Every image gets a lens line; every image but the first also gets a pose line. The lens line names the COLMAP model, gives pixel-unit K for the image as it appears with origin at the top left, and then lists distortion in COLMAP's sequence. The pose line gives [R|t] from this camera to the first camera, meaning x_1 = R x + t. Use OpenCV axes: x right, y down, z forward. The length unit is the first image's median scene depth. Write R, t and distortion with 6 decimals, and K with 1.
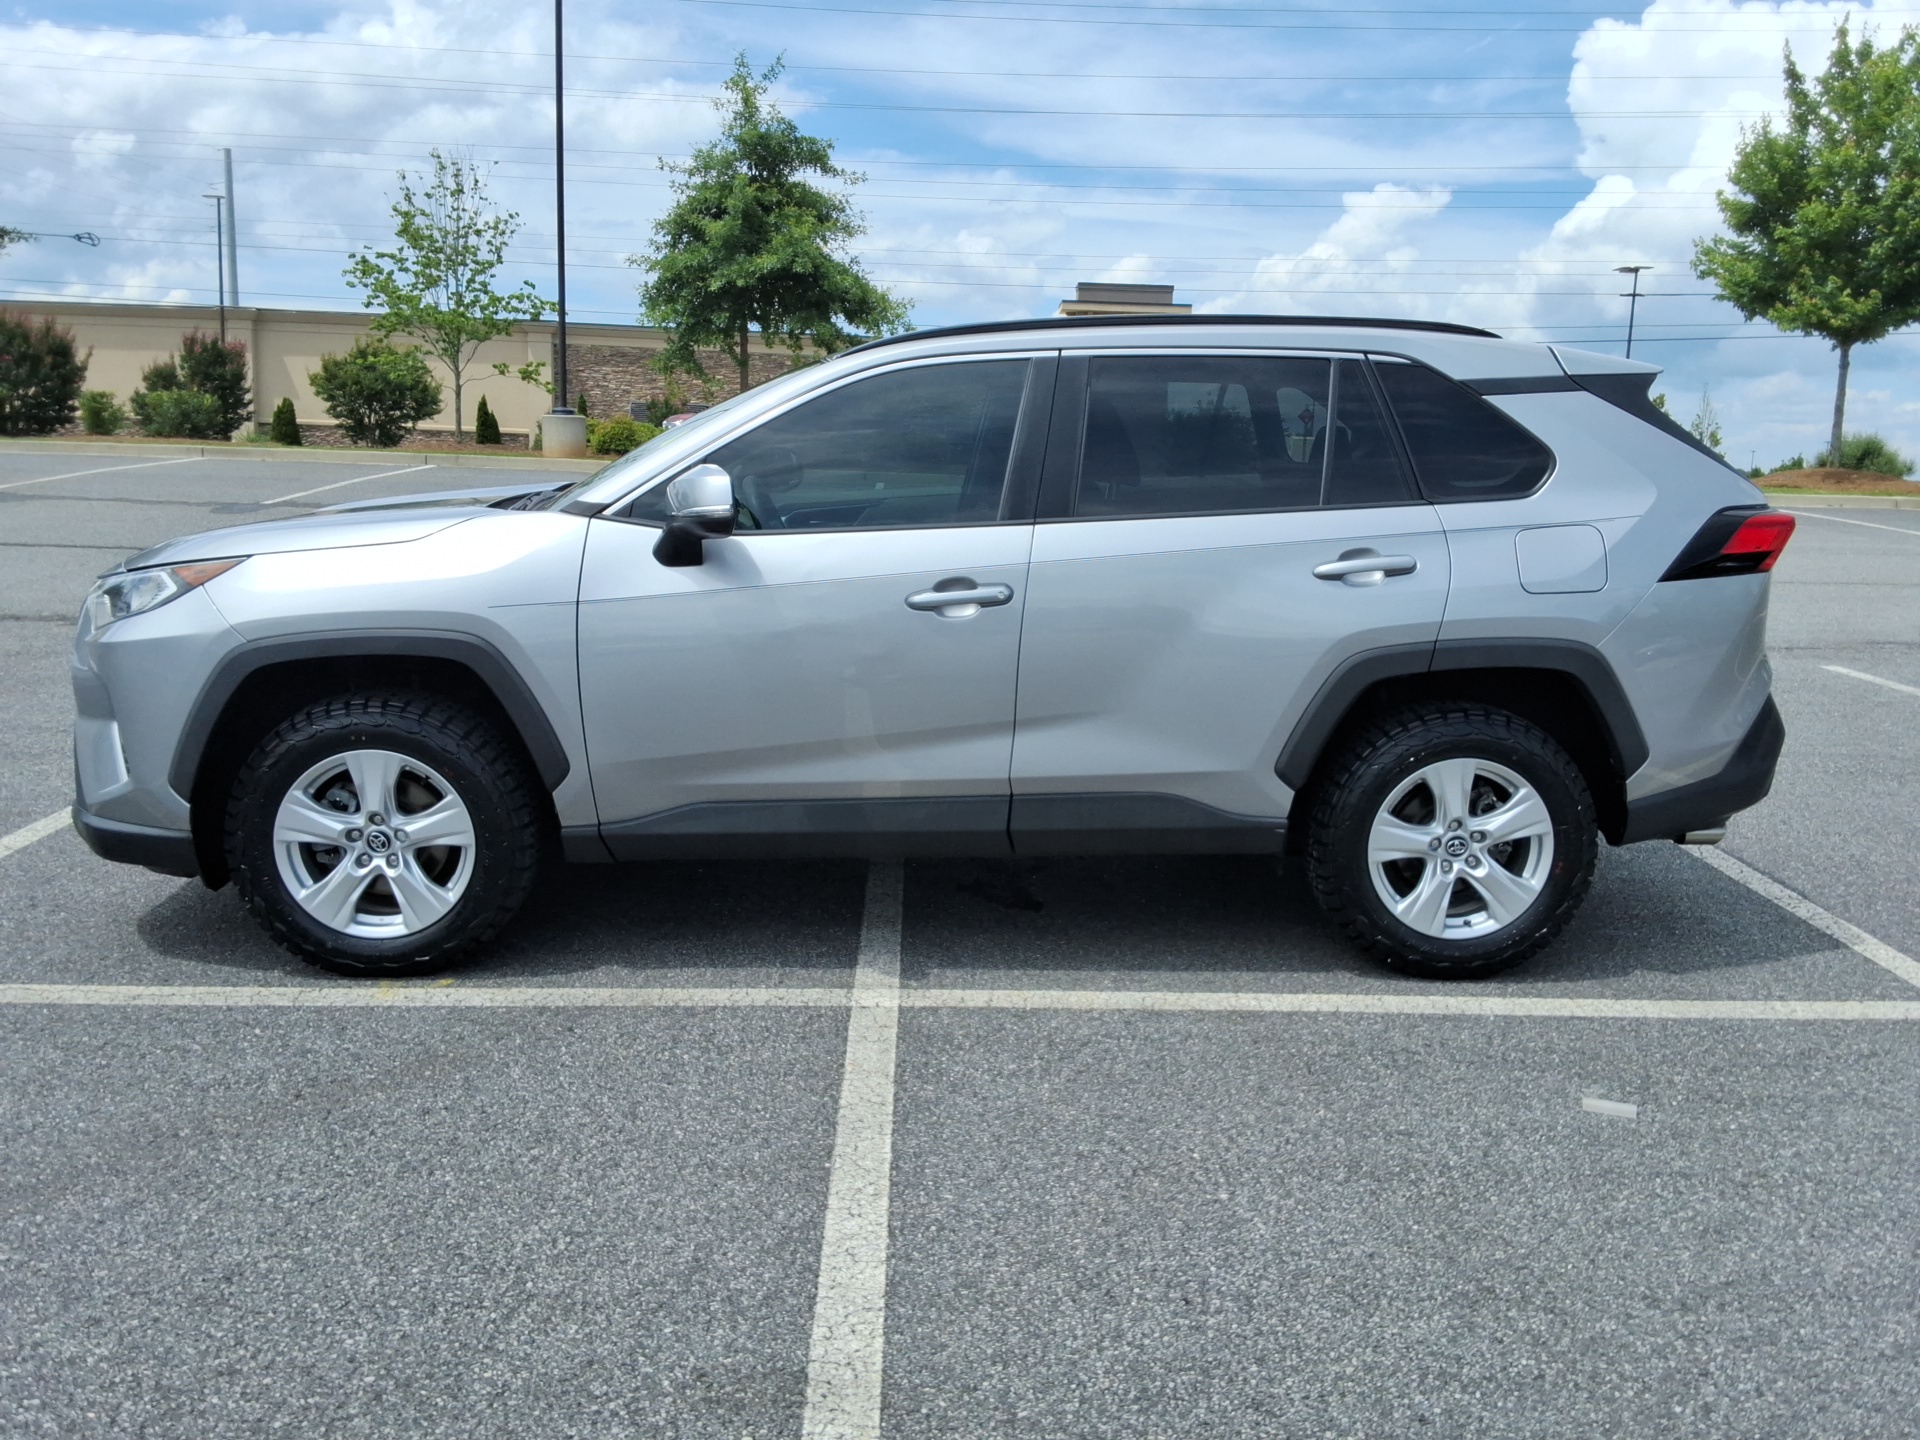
lens RADIAL K [[1543.7, 0, 963.2], [0, 1543.7, 708.5], [0, 0, 1]] dist [0.106223, -0.162109]
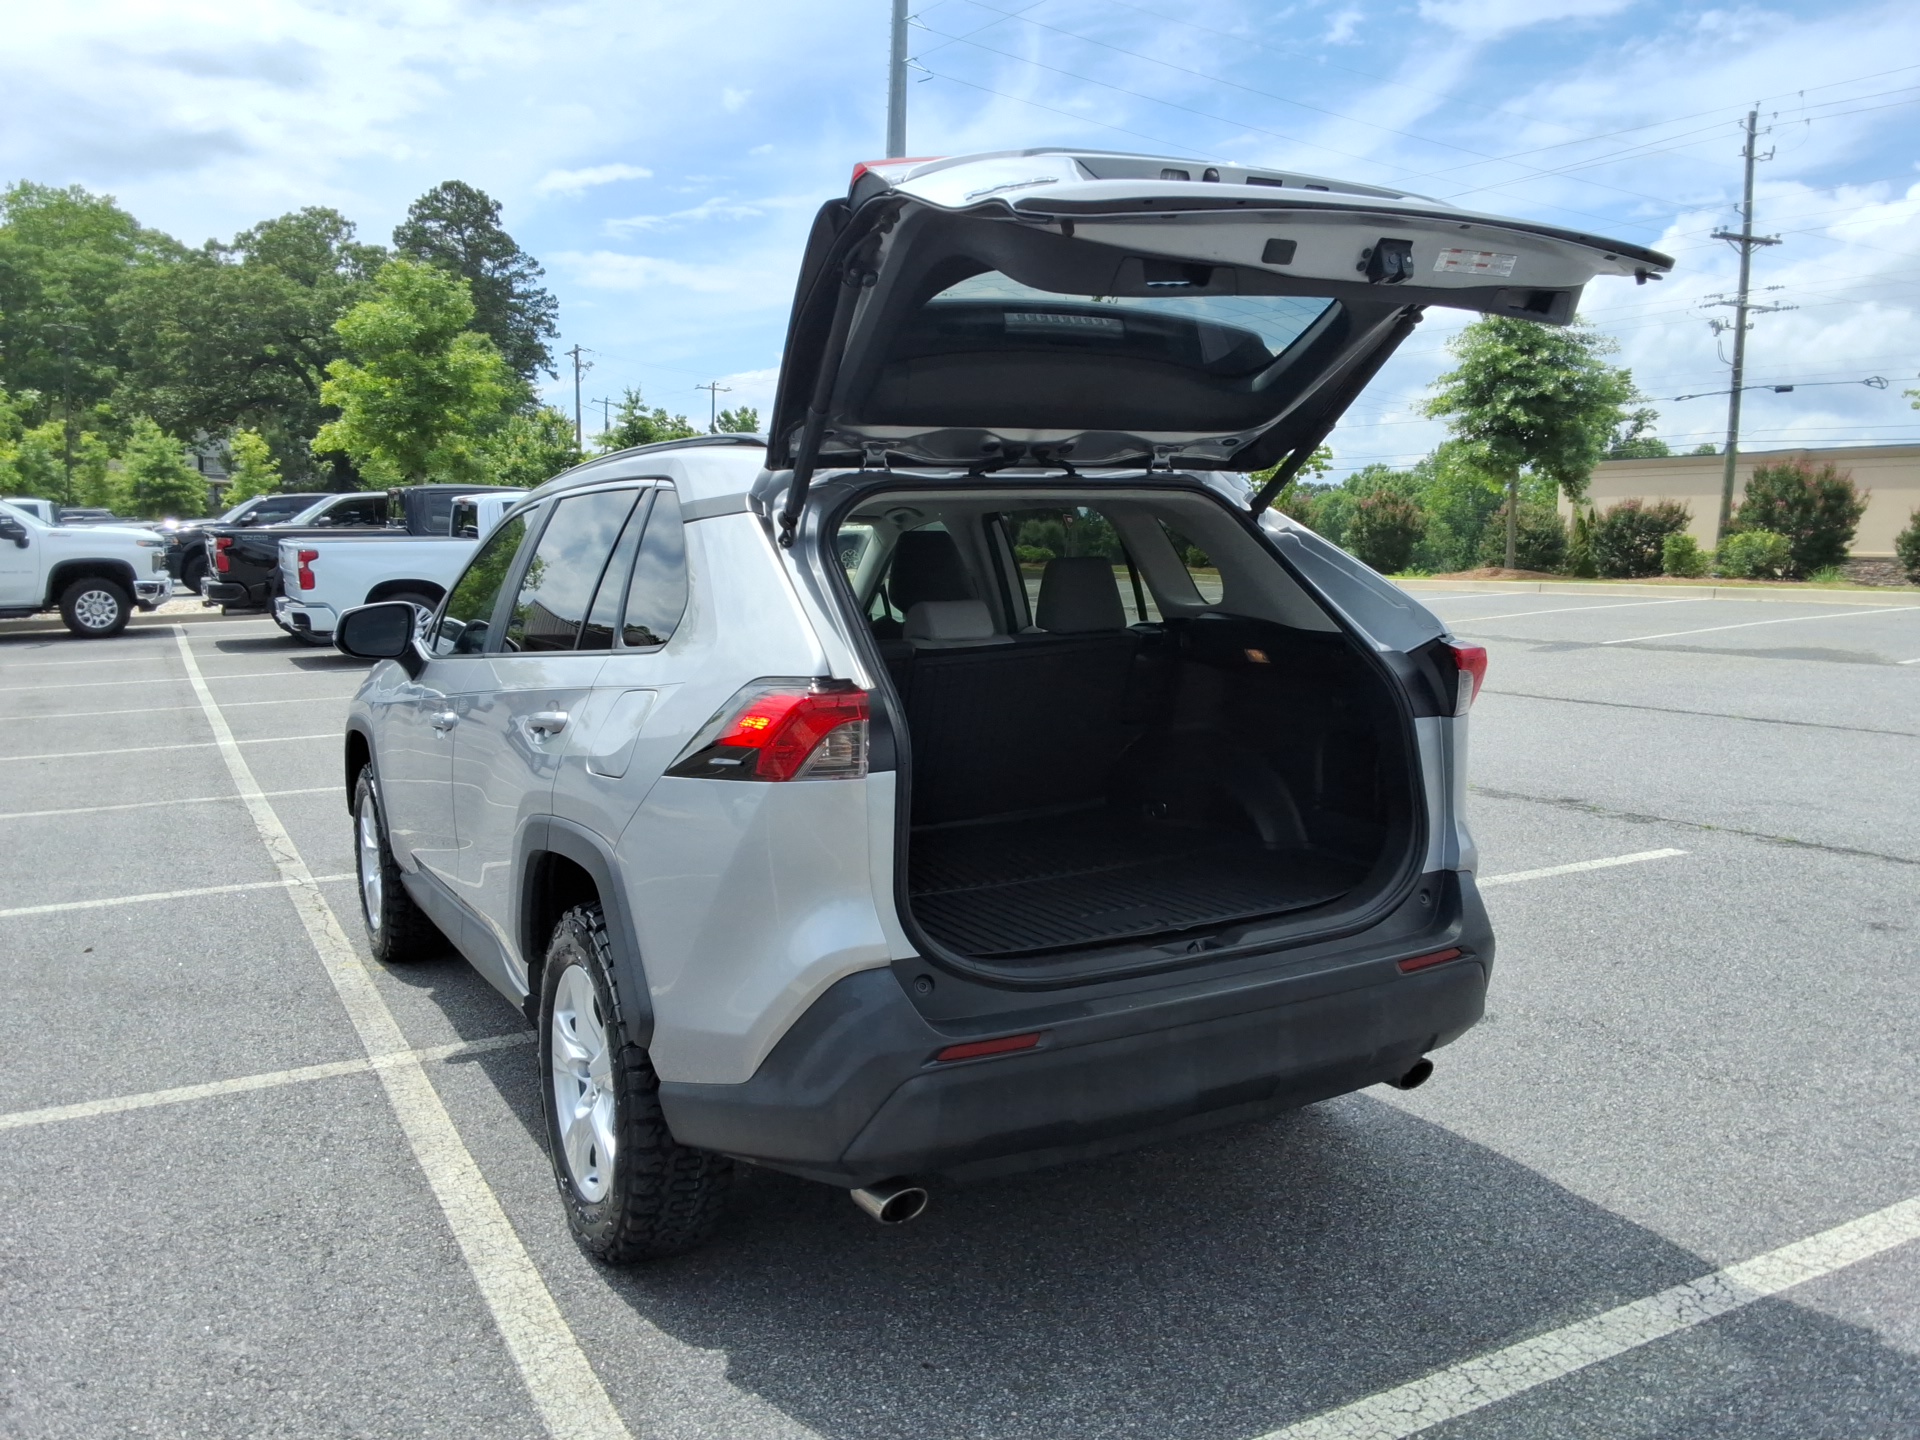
lens RADIAL K [[1543.7, 0, 978.4], [0, 1543.7, 691.9], [0, 0, 1]] dist [0.106223, -0.162109]
pose [[0.443865, 0.055649, -0.894364, 1.118012], [-0.143399, 0.989618, -0.009592, -0.129636], [0.884545, 0.132508, 0.447237, 0.794015]]
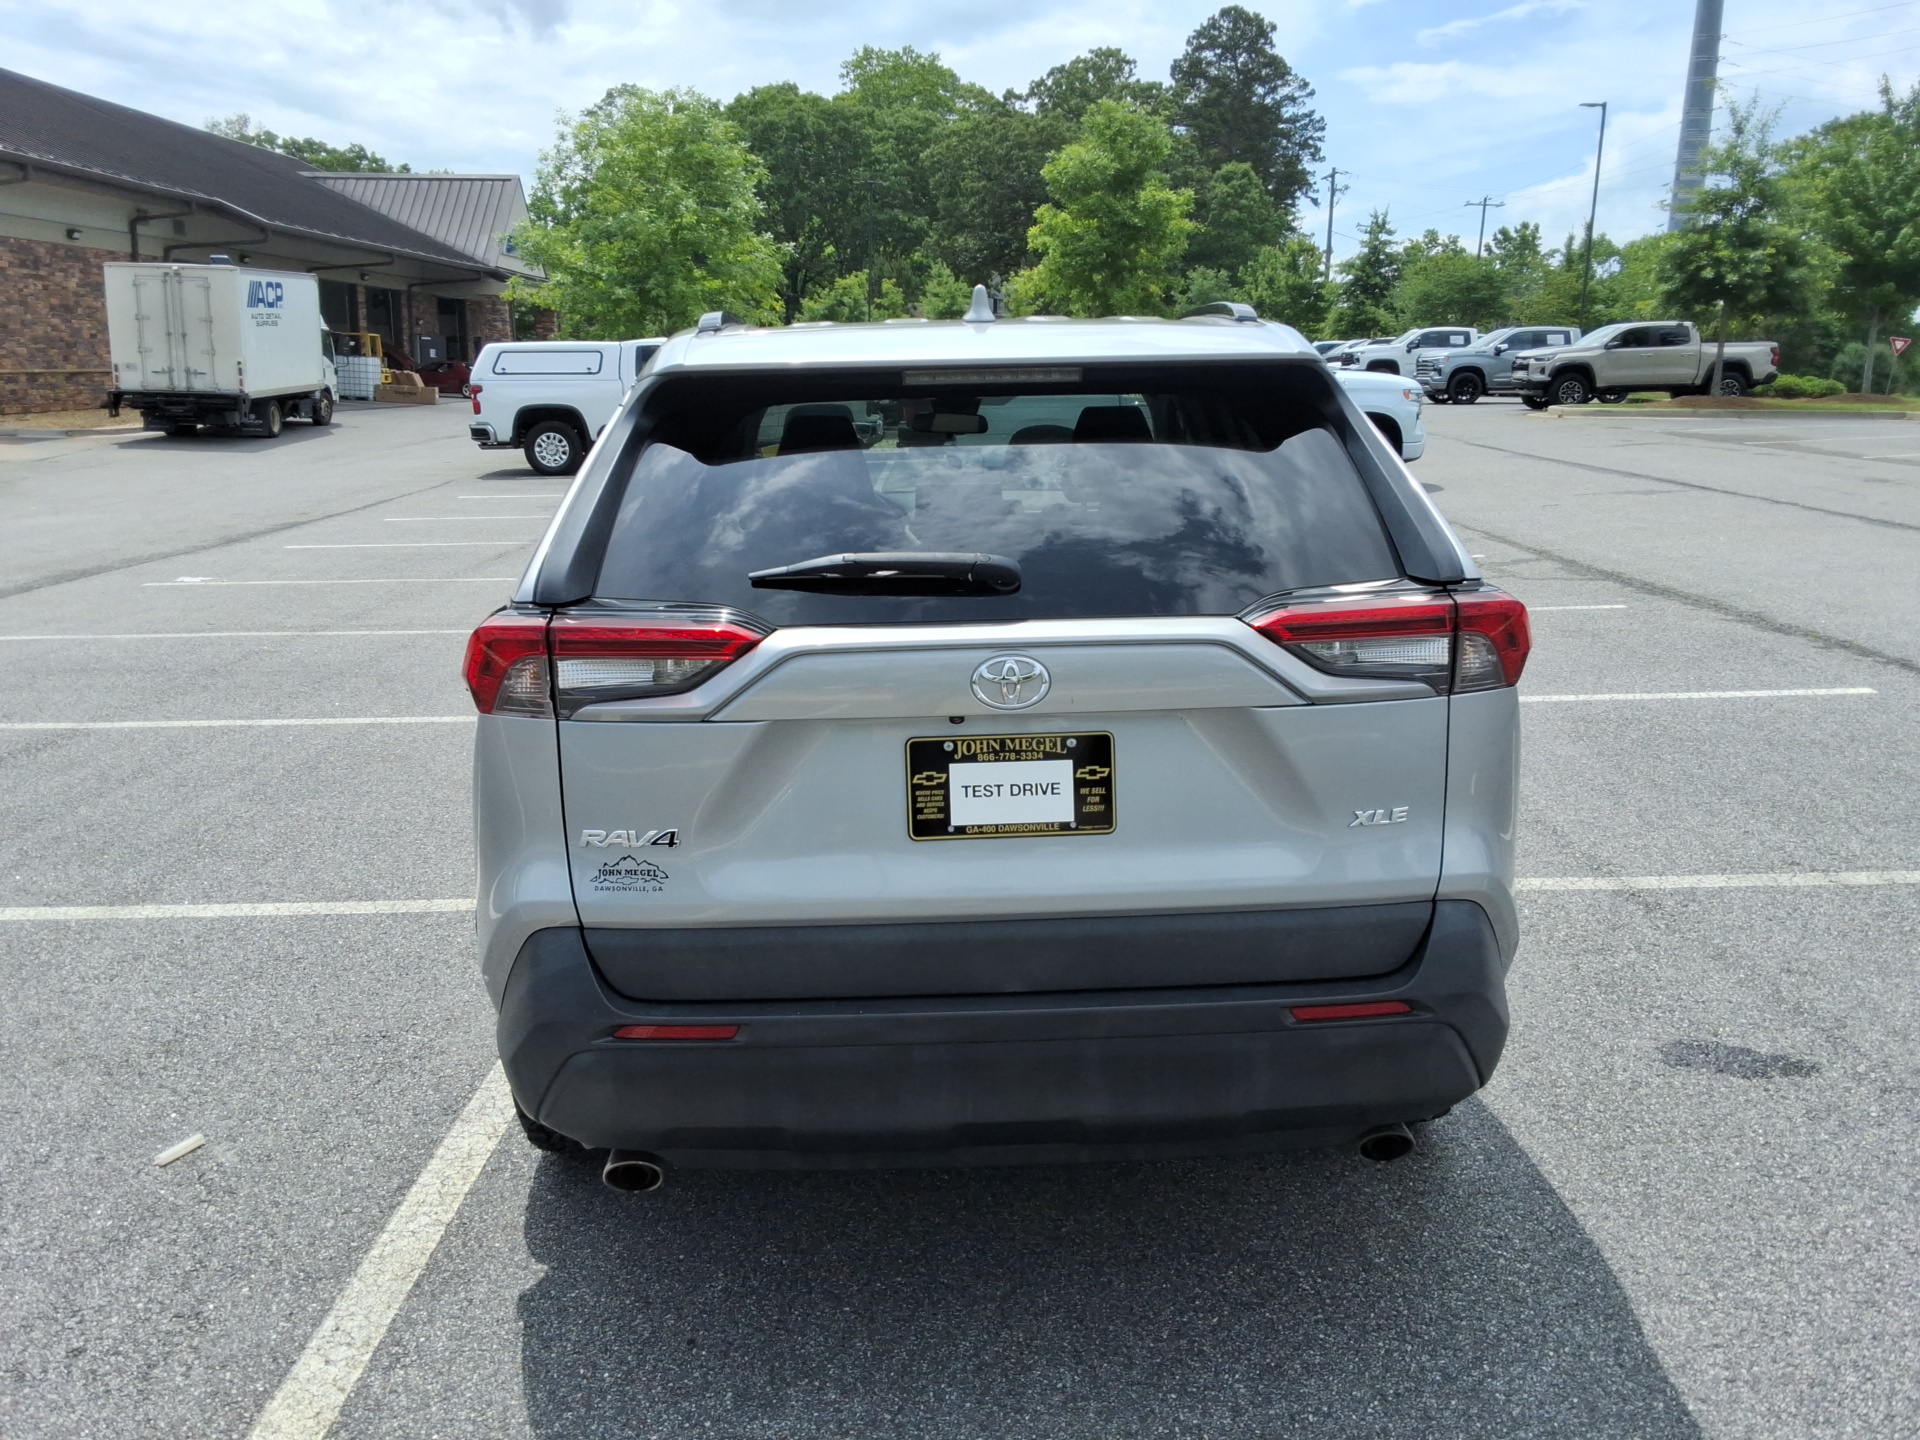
lens RADIAL K [[1543.7, 0, 978.8], [0, 1543.7, 698.5], [0, 0, 1]] dist [0.106223, -0.162109]
pose [[-0.016051, 0.174215, -0.984577, 1.092872], [-0.175620, 0.968904, 0.174305, -0.228197], [0.984327, 0.175709, 0.015044, 1.182958]]
